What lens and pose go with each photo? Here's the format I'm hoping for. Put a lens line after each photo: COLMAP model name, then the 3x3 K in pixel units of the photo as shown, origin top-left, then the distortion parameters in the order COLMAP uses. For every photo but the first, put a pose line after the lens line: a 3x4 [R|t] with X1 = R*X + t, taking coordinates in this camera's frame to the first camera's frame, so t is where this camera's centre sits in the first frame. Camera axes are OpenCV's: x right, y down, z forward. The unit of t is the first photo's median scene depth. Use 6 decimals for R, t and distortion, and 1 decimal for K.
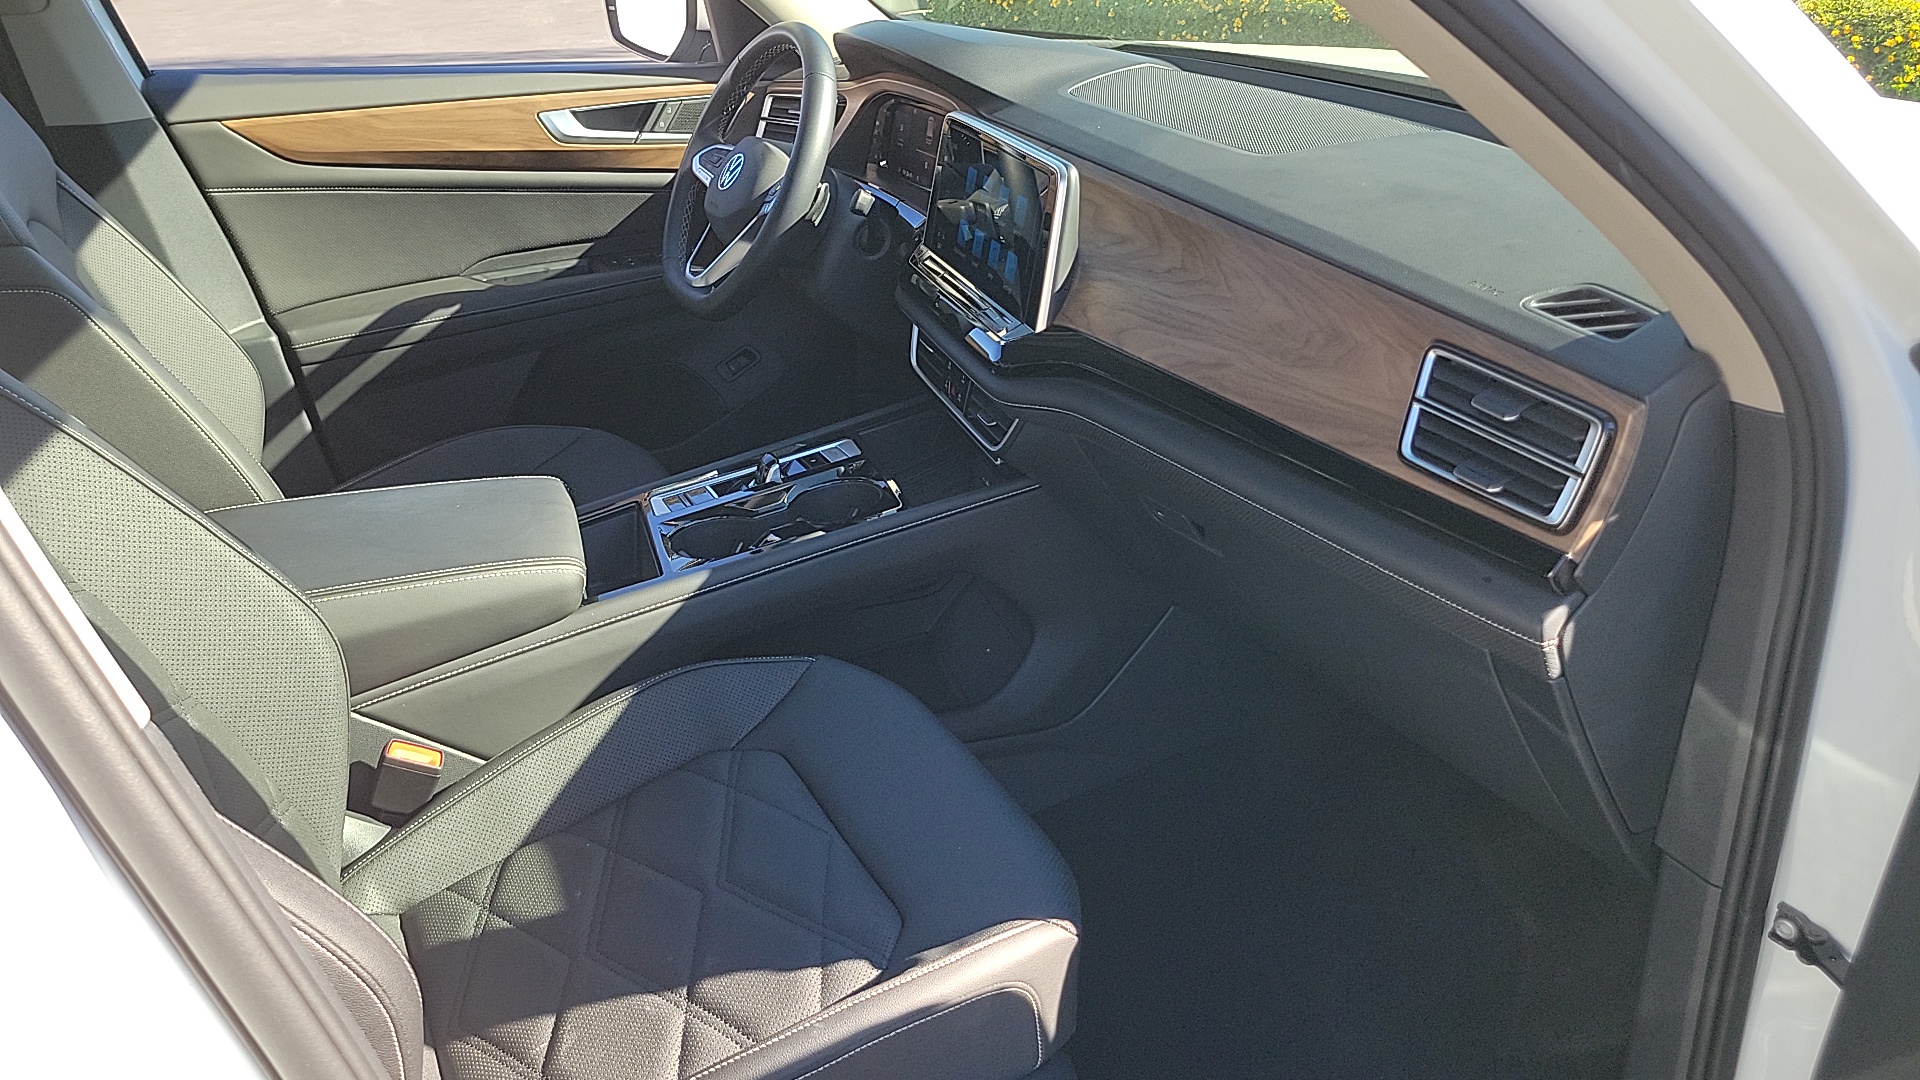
lens RADIAL K [[1477.7, 0, 956.2], [0, 1477.7, 540.5], [0, 0, 1]] dist [0.043791, -0.031364]
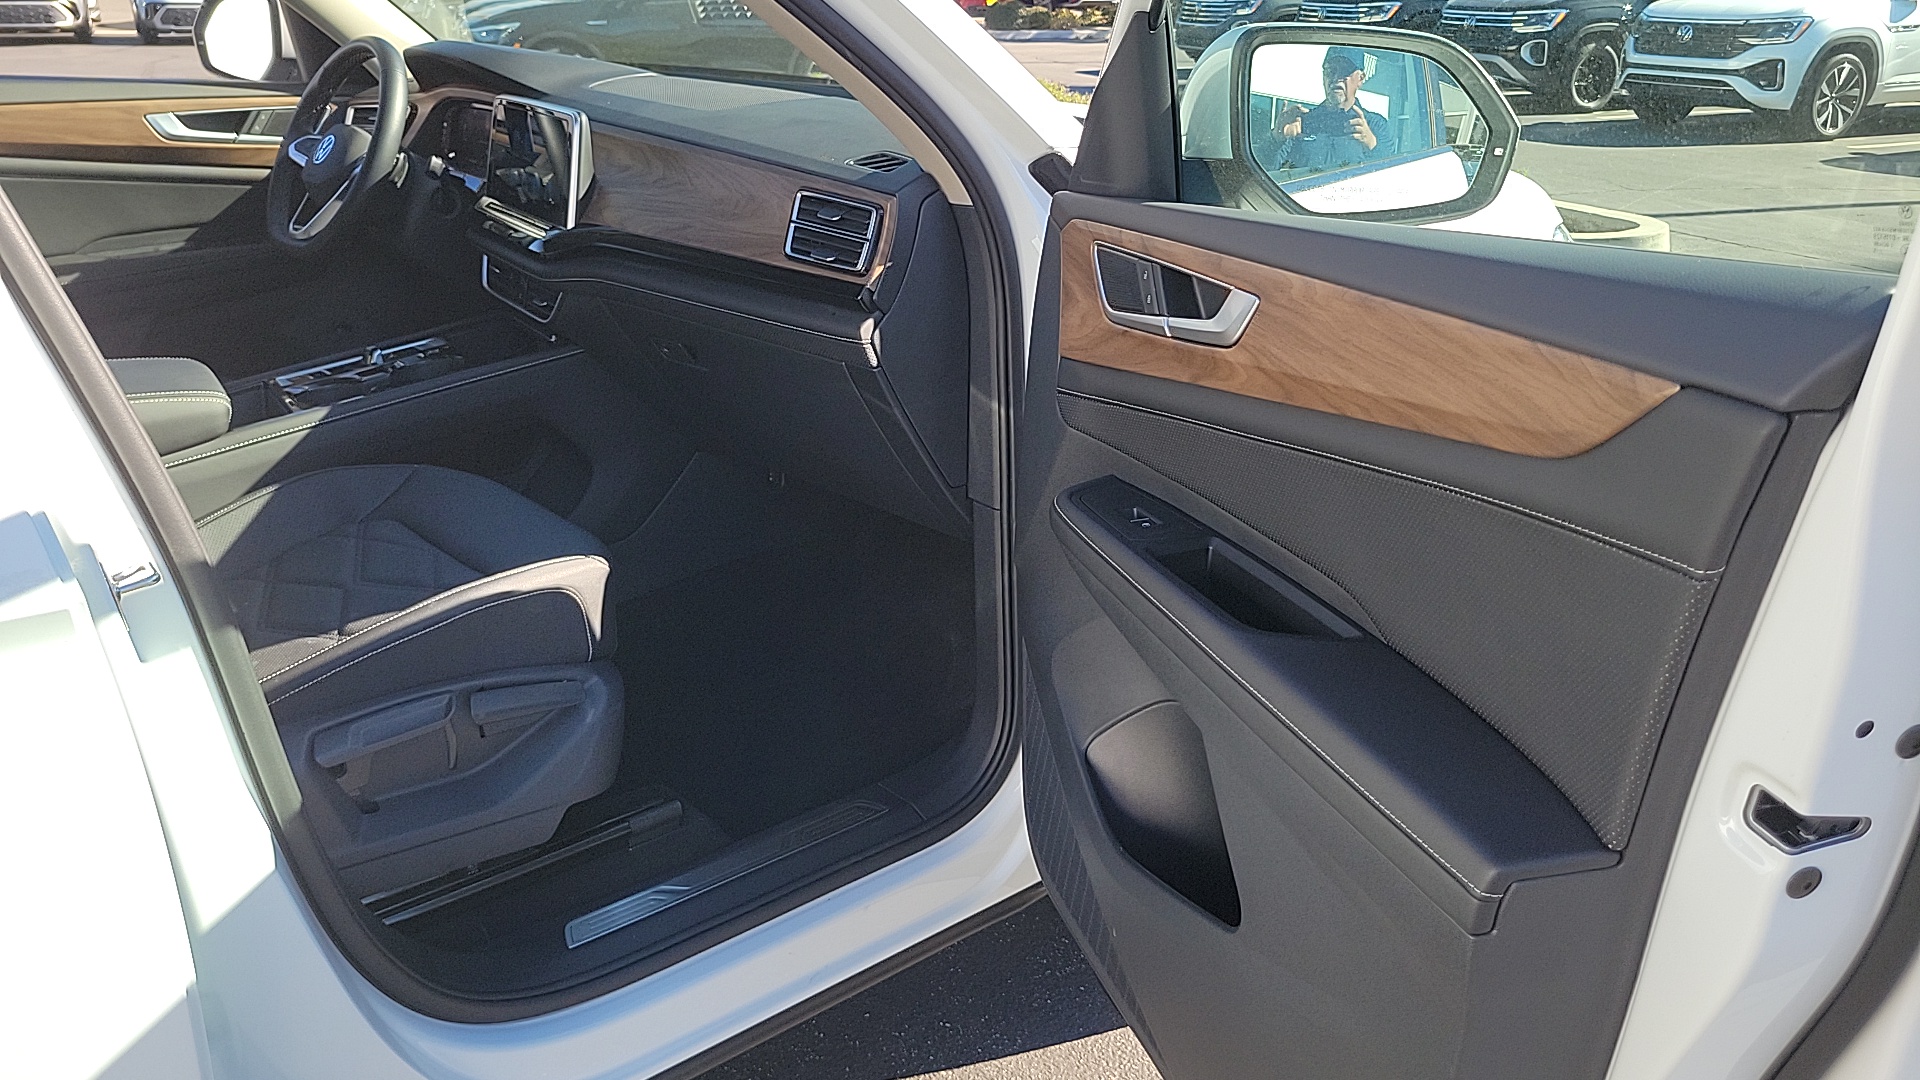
lens RADIAL K [[1467.8, 0, 1005.5], [0, 1467.8, 540.1], [0, 0, 1]] dist [0.041522, -0.041091]
pose [[0.957459, -0.073495, 0.279053, 0.038901], [0.094627, 0.993517, -0.063012, 0.286424], [-0.272613, 0.086738, 0.958206, -0.456326]]
